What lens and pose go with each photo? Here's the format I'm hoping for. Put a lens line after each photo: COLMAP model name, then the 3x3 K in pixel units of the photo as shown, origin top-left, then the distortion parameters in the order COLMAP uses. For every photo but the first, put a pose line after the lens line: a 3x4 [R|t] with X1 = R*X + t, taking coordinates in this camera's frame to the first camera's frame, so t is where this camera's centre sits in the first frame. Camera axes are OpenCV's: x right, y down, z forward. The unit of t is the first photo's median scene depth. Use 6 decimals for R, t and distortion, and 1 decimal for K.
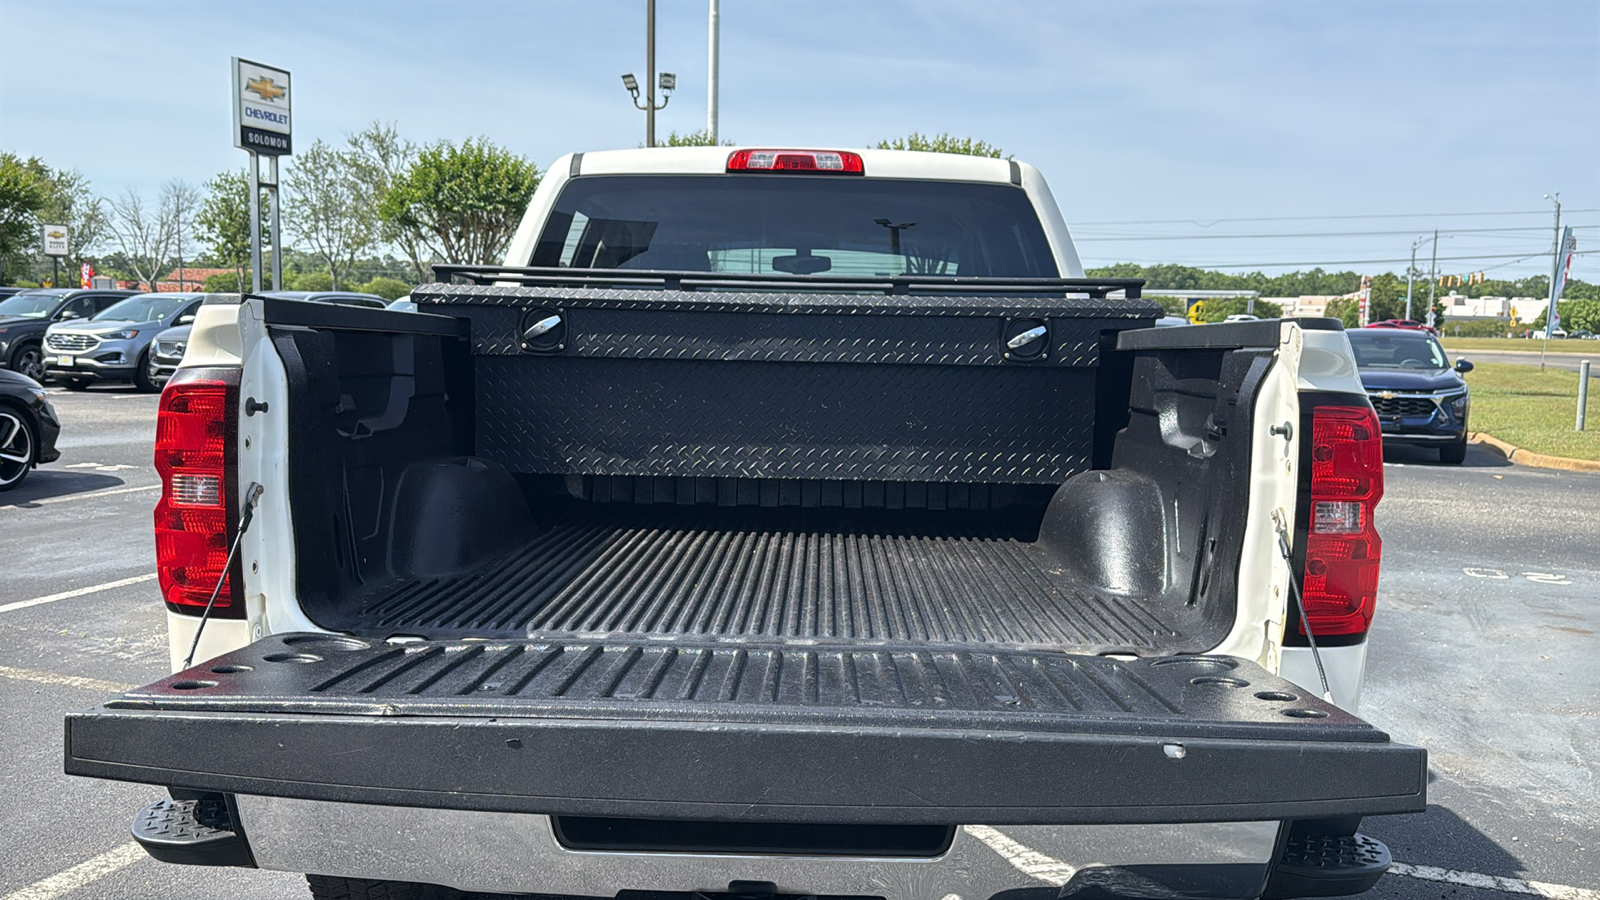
lens RADIAL K [[1376.0, 0, 799.7], [0, 1376.0, 431.7], [0, 0, 1]] dist [0.125710, -0.211135]
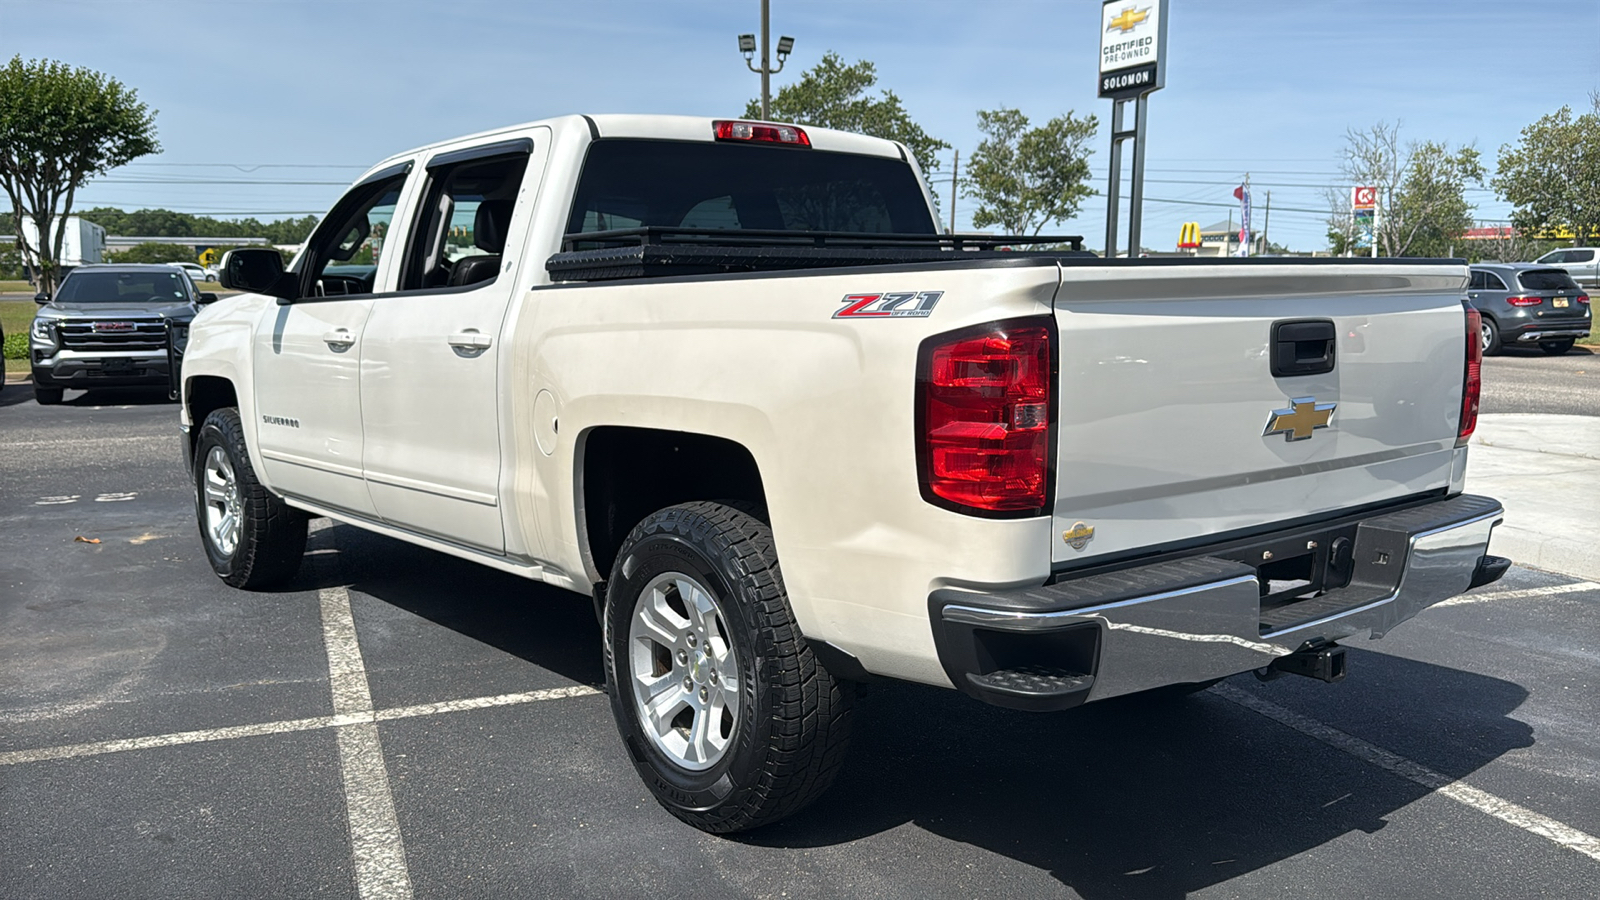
lens RADIAL K [[1362.5, 0, 792.6], [0, 1362.5, 449.3], [0, 0, 1]] dist [0.174479, -0.354897]
pose [[0.770653, -0.103188, 0.628845, -0.096644], [0.071299, 0.994569, 0.075822, -0.002609], [-0.633254, -0.013597, 0.773825, 0.013295]]
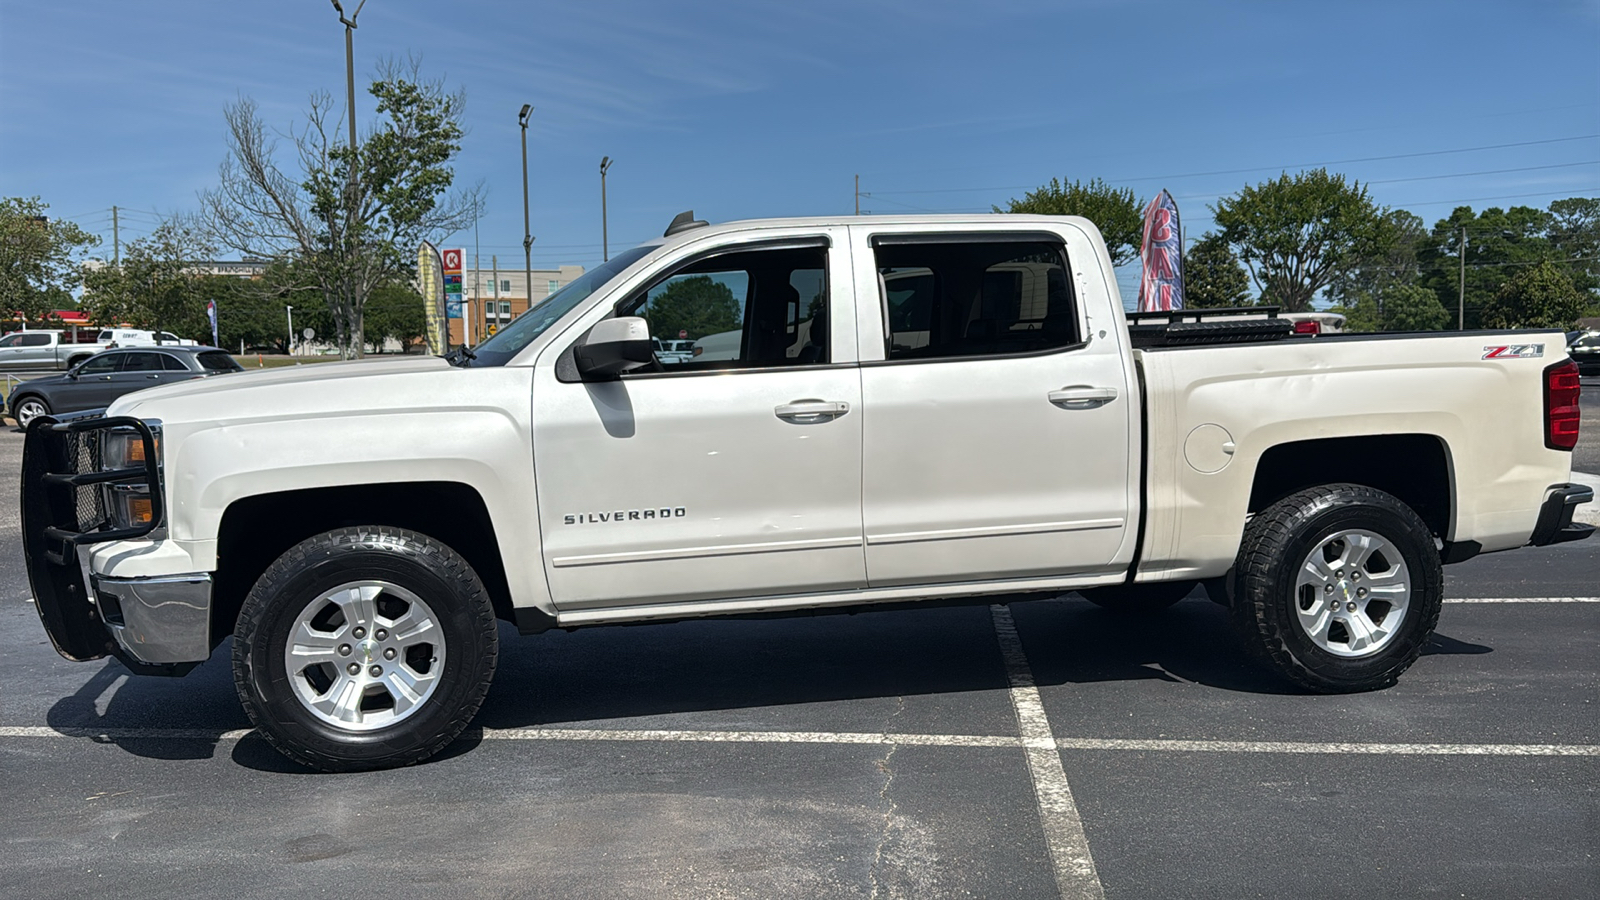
lens RADIAL K [[1362.5, 0, 792.6], [0, 1362.5, 449.3], [0, 0, 1]] dist [0.174479, -0.354897]
pose [[-0.231395, -0.090039, 0.968684, -0.187568], [0.084919, 0.990038, 0.112309, -0.020511], [-0.969147, 0.108247, -0.221444, 0.212810]]
